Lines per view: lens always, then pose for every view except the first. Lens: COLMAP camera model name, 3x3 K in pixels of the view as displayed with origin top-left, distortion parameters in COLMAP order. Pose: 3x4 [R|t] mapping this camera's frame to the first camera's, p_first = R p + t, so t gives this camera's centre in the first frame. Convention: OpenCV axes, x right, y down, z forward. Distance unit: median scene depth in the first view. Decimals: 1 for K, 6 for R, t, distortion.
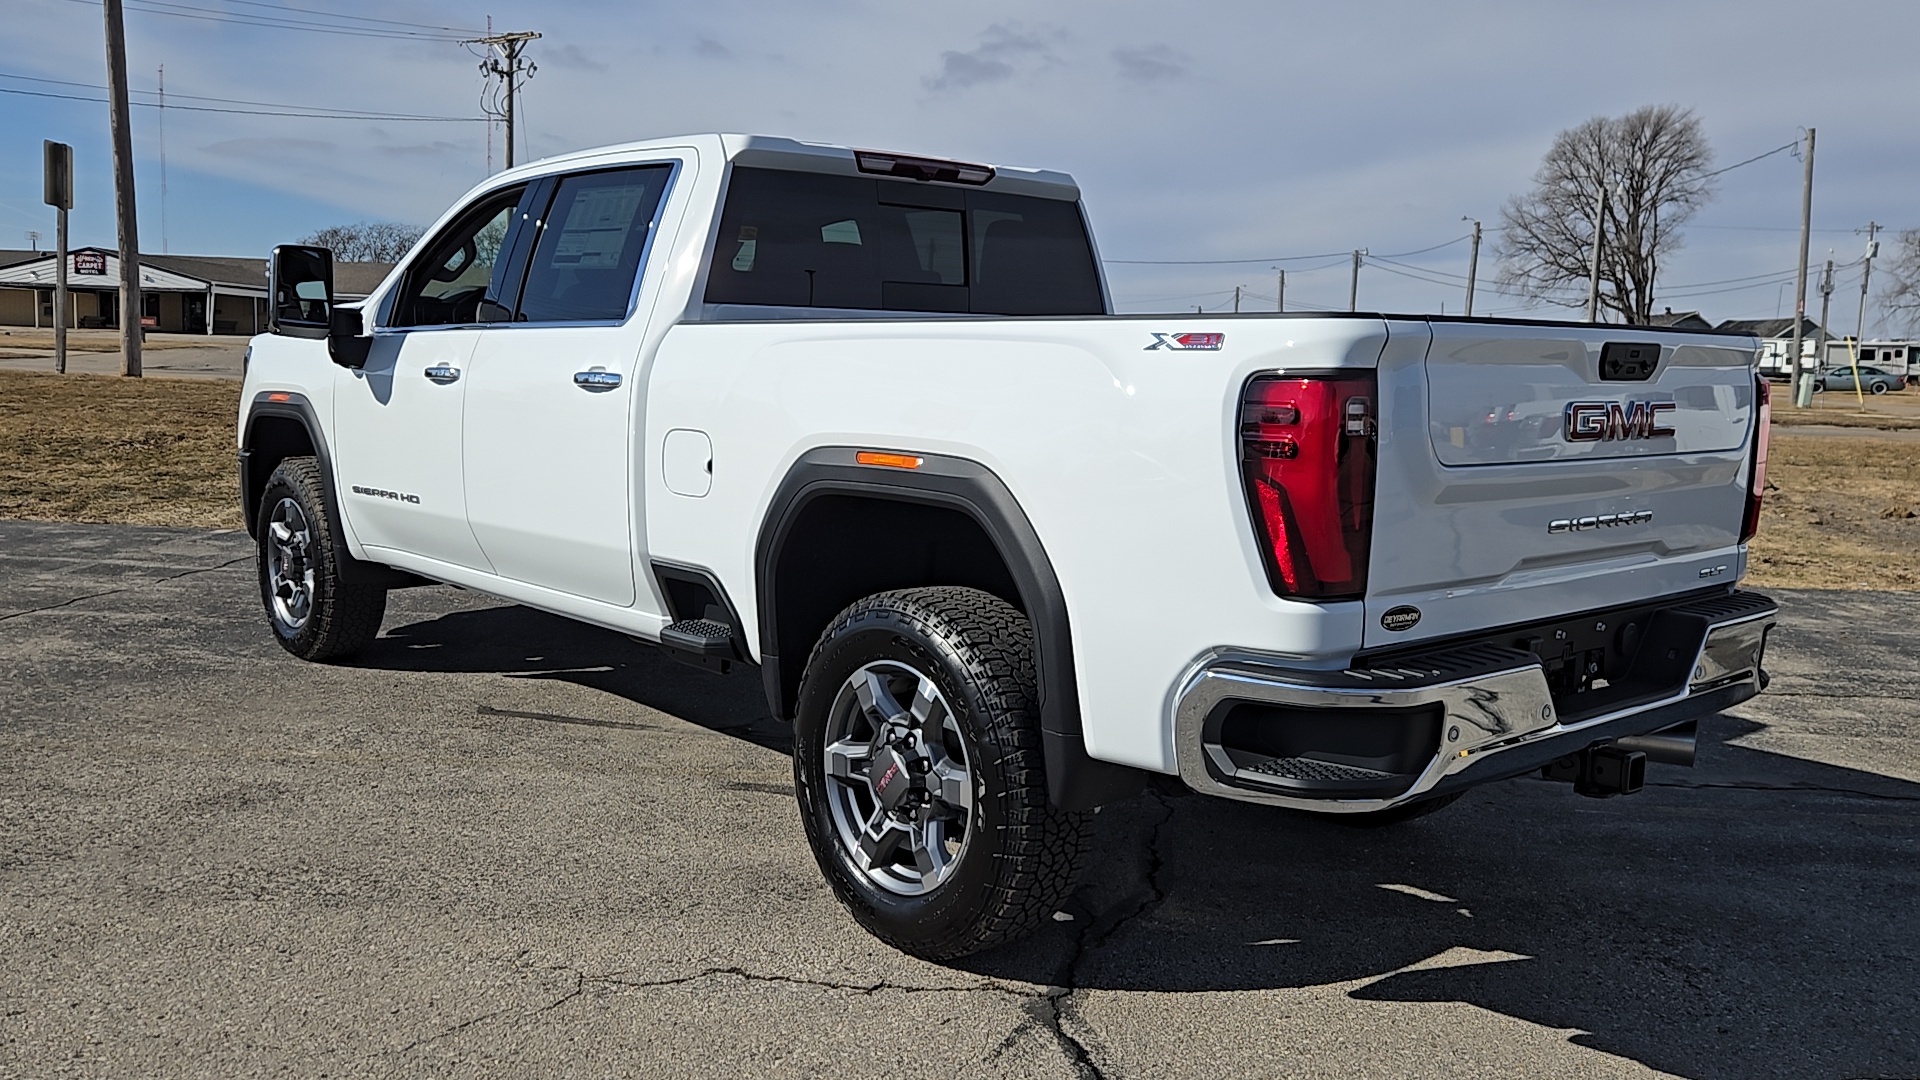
lens RADIAL K [[1623.9, 0, 951.5], [0, 1623.9, 546.4], [0, 0, 1]] dist [0.023219, -0.024606]
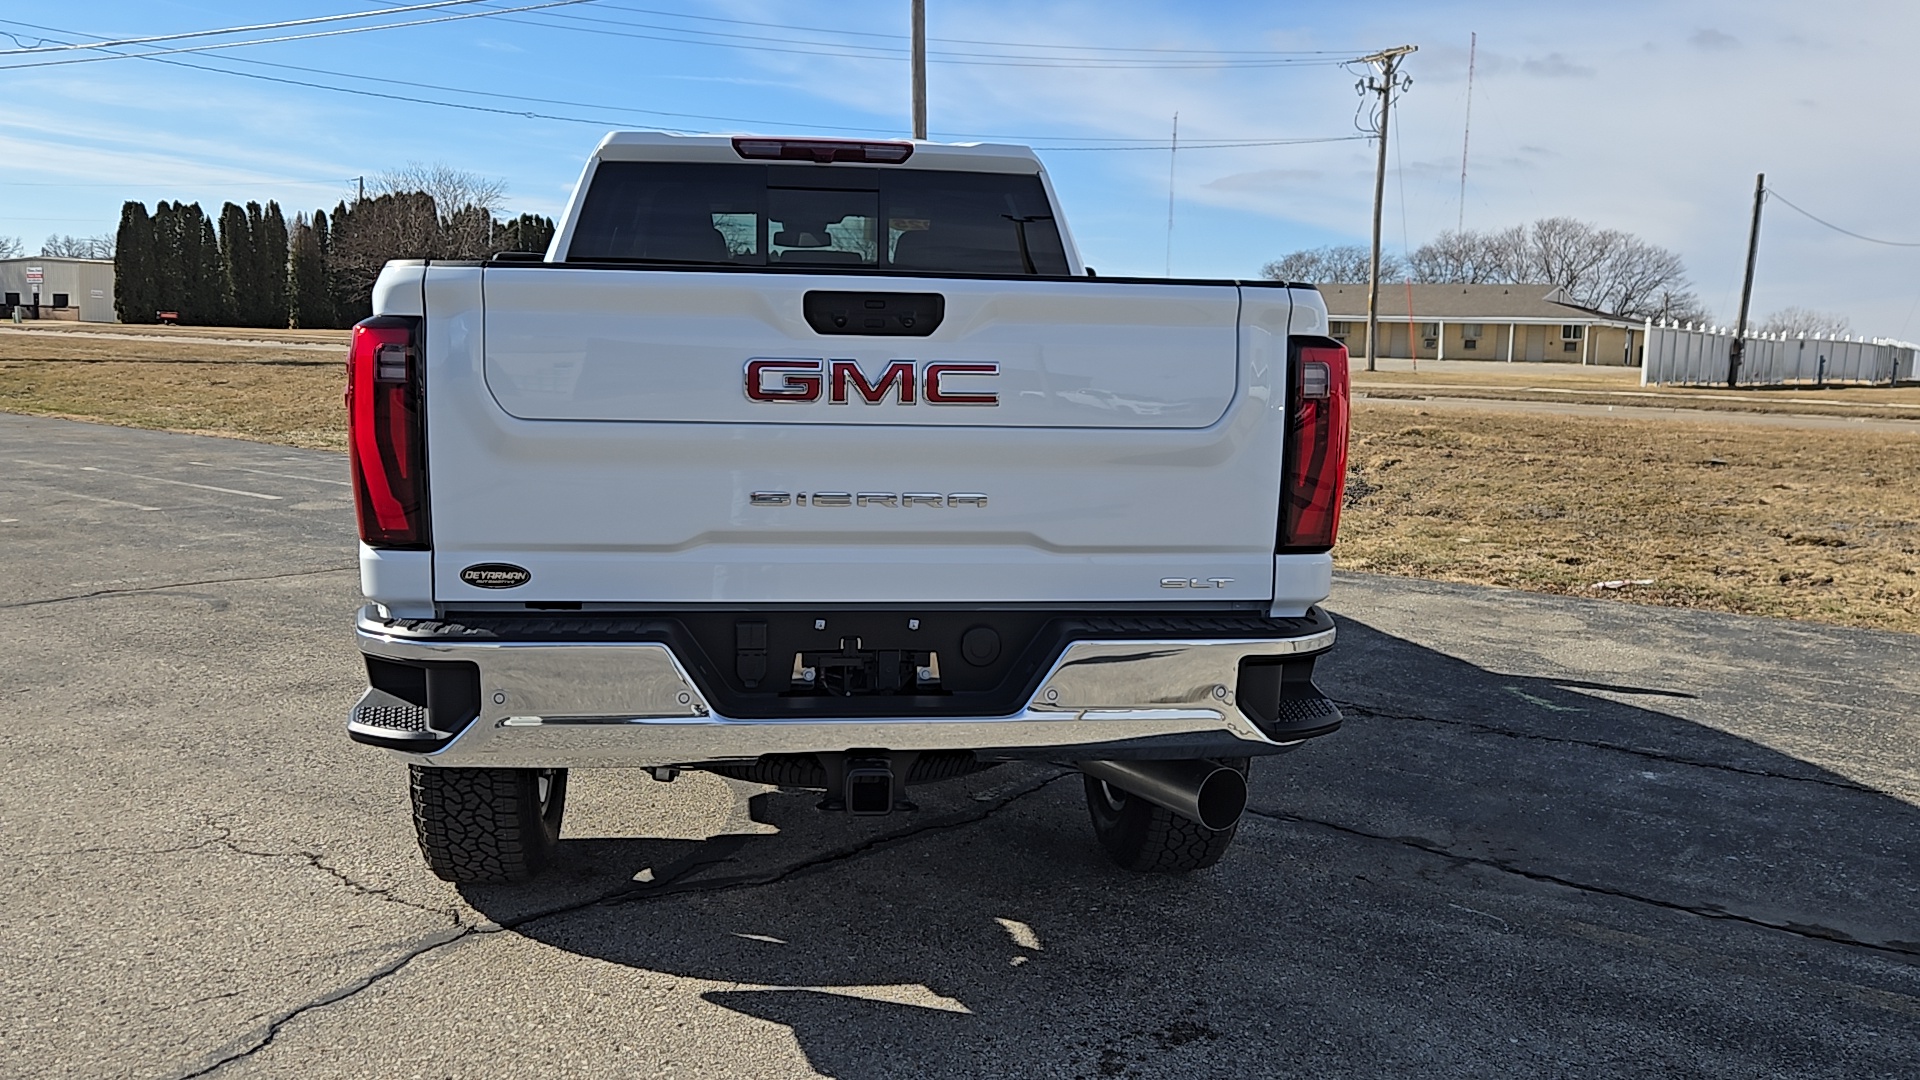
lens RADIAL K [[1623.9, 0, 953.6], [0, 1623.9, 542.6], [0, 0, 1]] dist [0.023219, -0.024606]
pose [[0.821270, 0.061996, -0.567162, 0.621471], [-0.070499, 0.997488, 0.006949, -0.000791], [0.566168, 0.034277, 0.823577, 0.210888]]
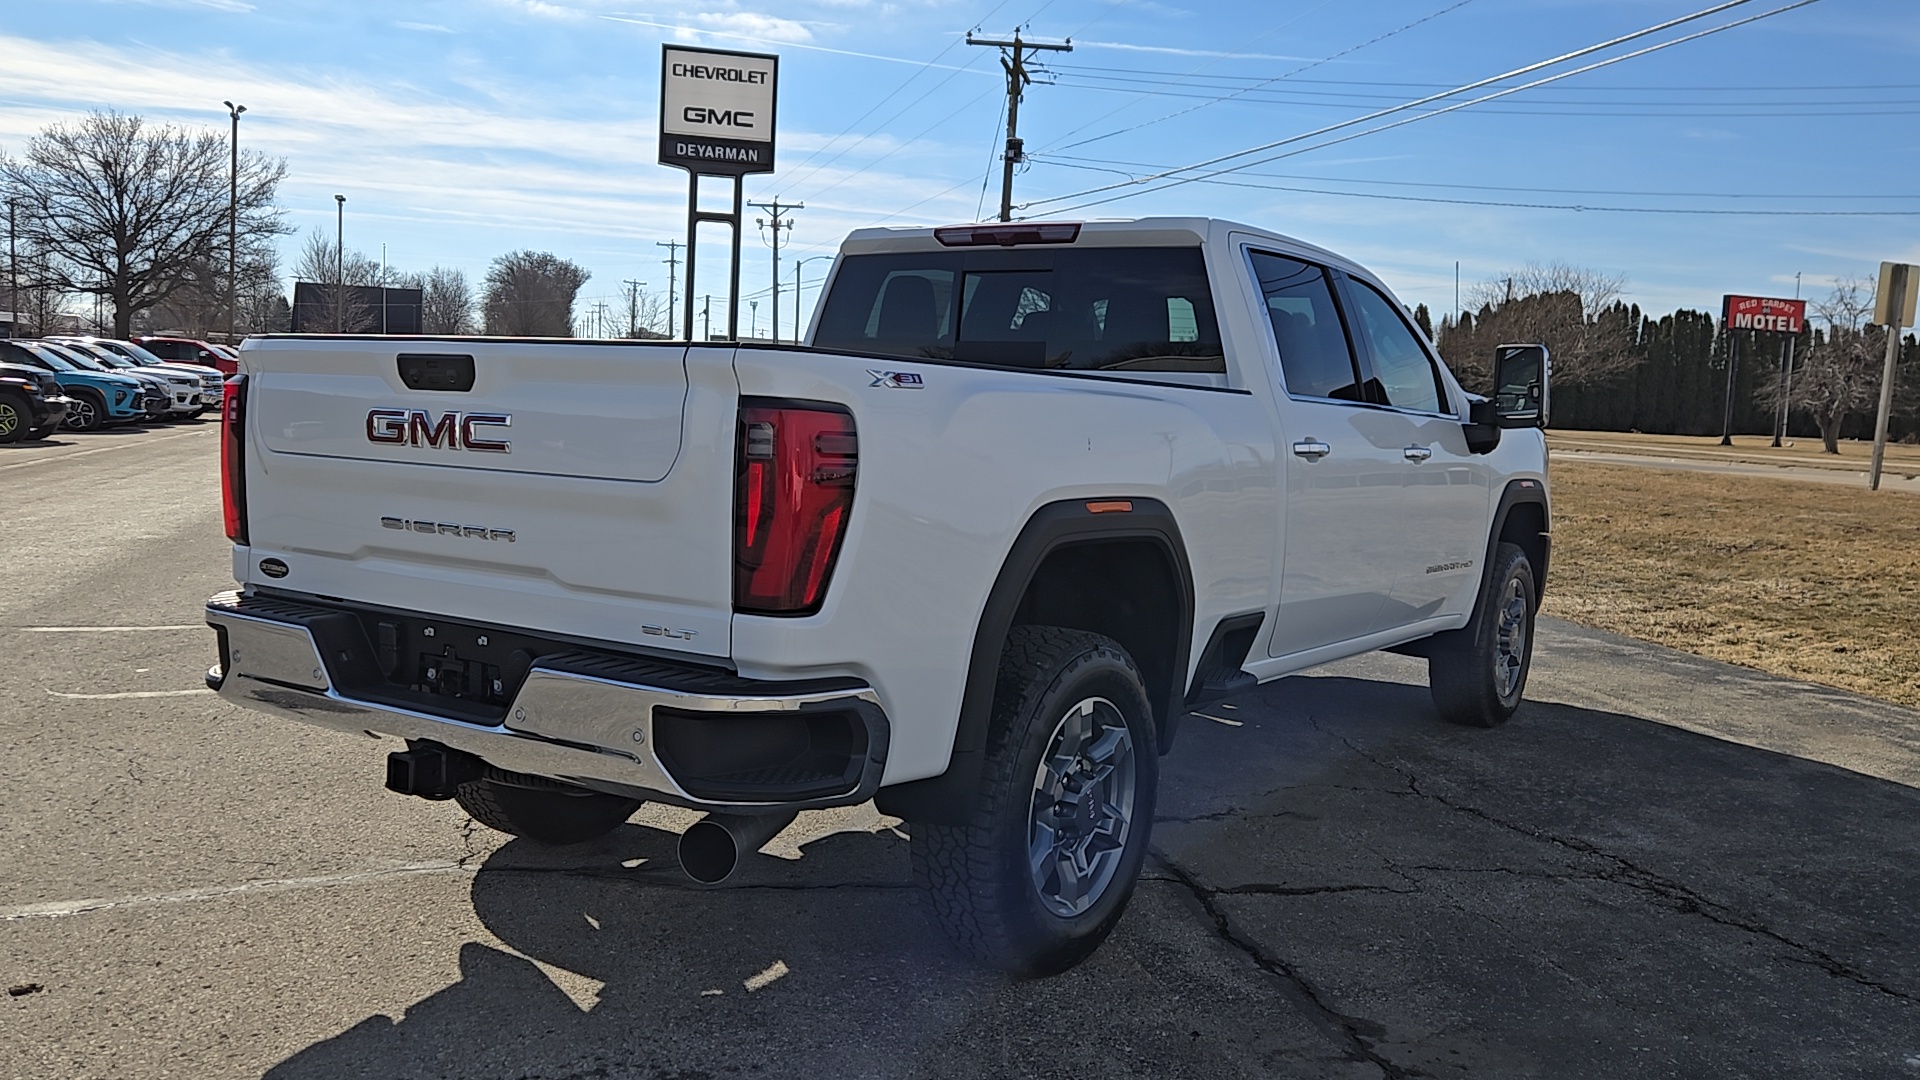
lens RADIAL K [[1623.9, 0, 968.3], [0, 1623.9, 538.8], [0, 0, 1]] dist [0.023219, -0.024606]
pose [[0.257095, 0.065767, -0.964146, 0.985393], [-0.153628, 0.987776, 0.026413, -0.057769], [0.954097, 0.141330, 0.264056, 0.700094]]
